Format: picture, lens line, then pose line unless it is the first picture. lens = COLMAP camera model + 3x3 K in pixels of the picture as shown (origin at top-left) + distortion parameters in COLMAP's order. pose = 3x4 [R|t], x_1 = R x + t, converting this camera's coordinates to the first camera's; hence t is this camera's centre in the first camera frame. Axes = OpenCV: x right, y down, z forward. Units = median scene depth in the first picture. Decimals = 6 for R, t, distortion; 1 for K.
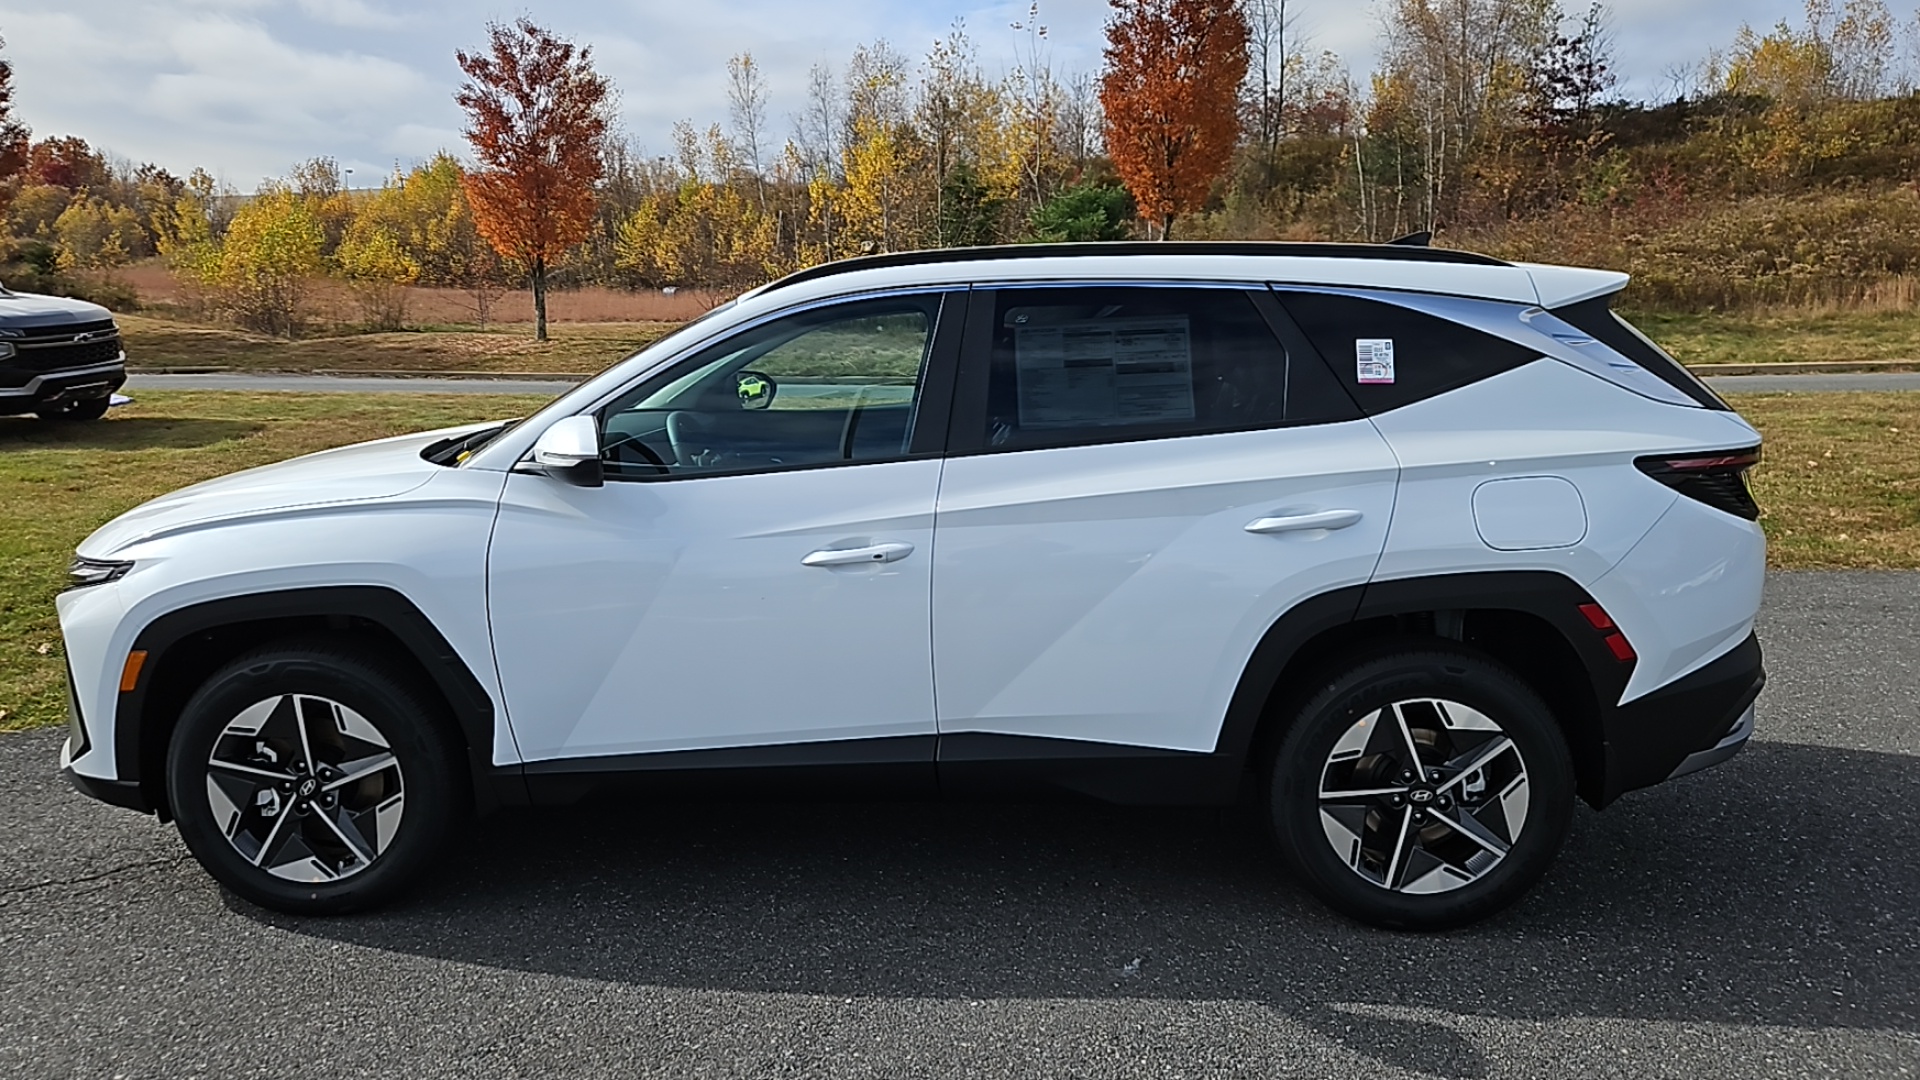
lens RADIAL K [[1393.8, 0, 942.2], [0, 1393.8, 535.6], [0, 0, 1]] dist [0.059659, -0.034391]
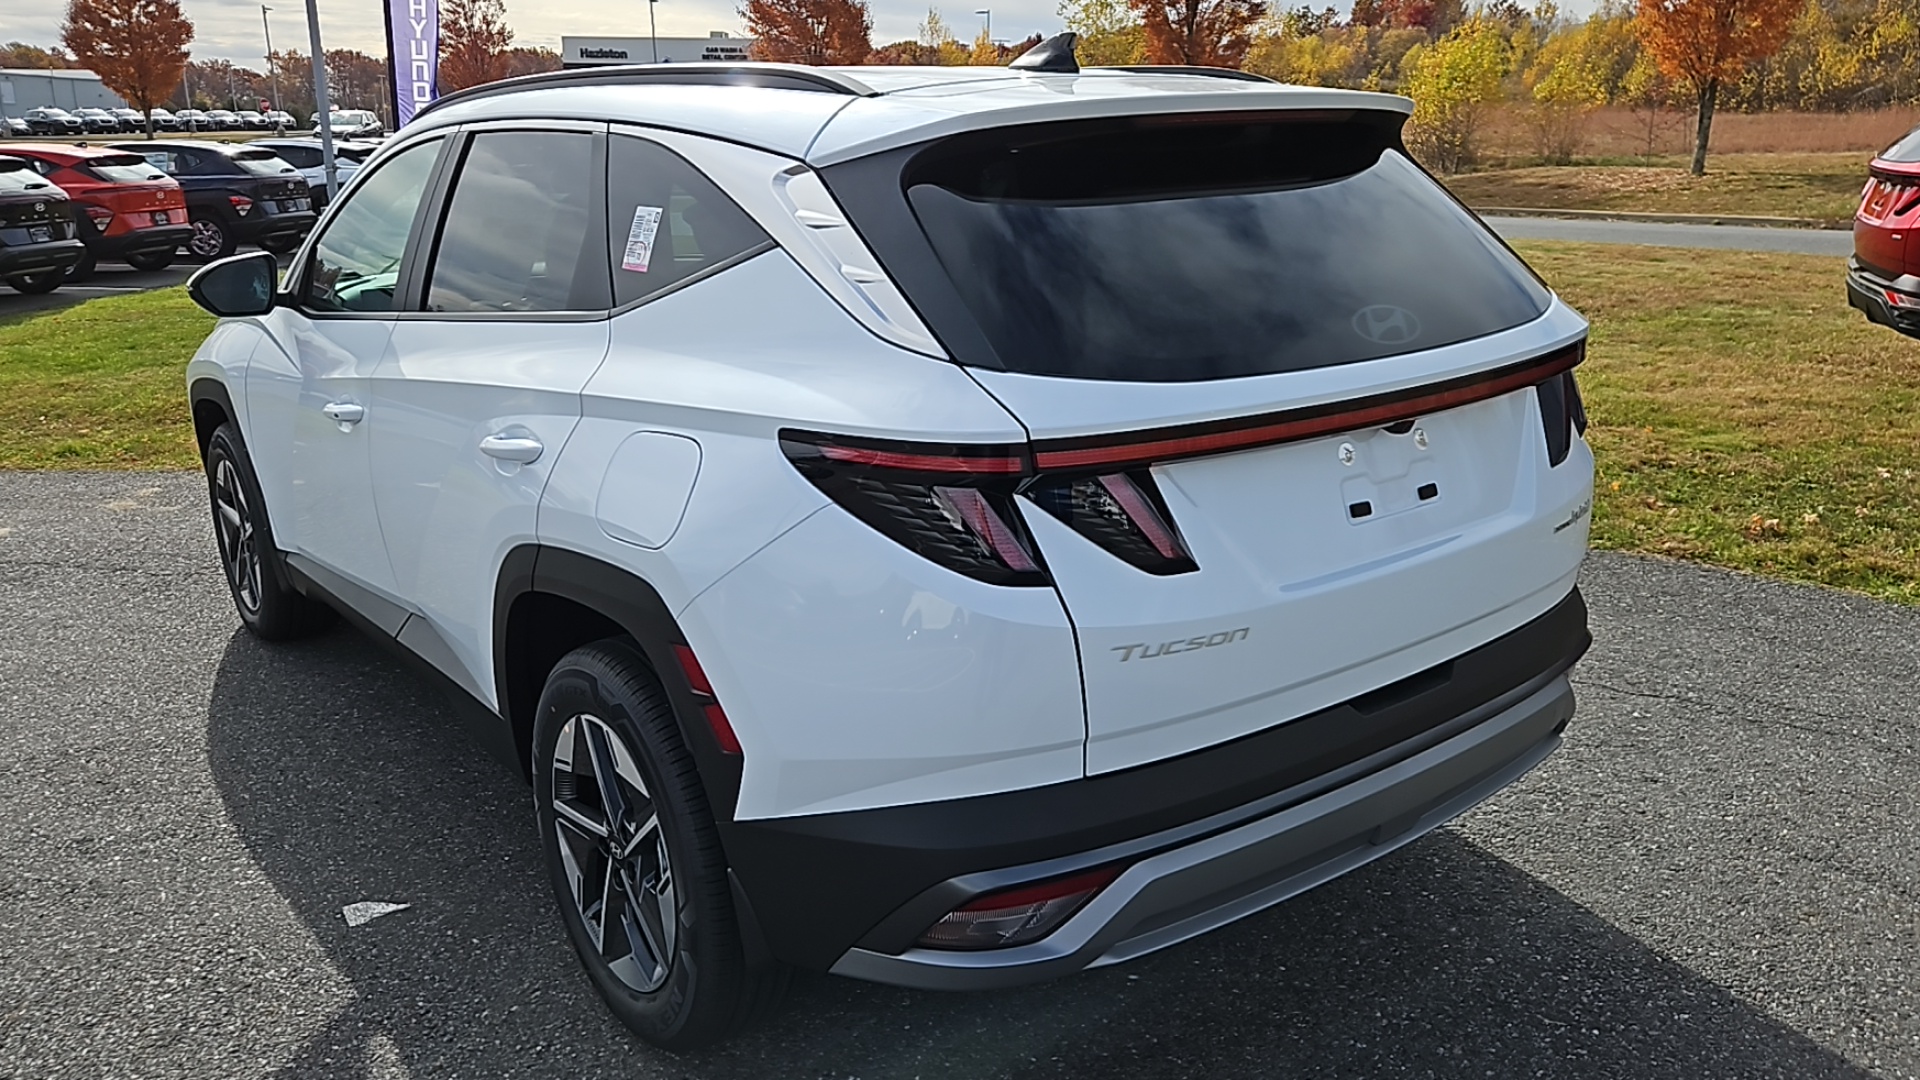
lens RADIAL K [[1393.8, 0, 942.2], [0, 1393.8, 535.6], [0, 0, 1]] dist [0.059659, -0.034391]
pose [[0.637270, 0.202180, -0.743647, 0.122942], [-0.116262, 0.979150, 0.166576, -0.014682], [0.761820, -0.019696, 0.647489, 0.085212]]
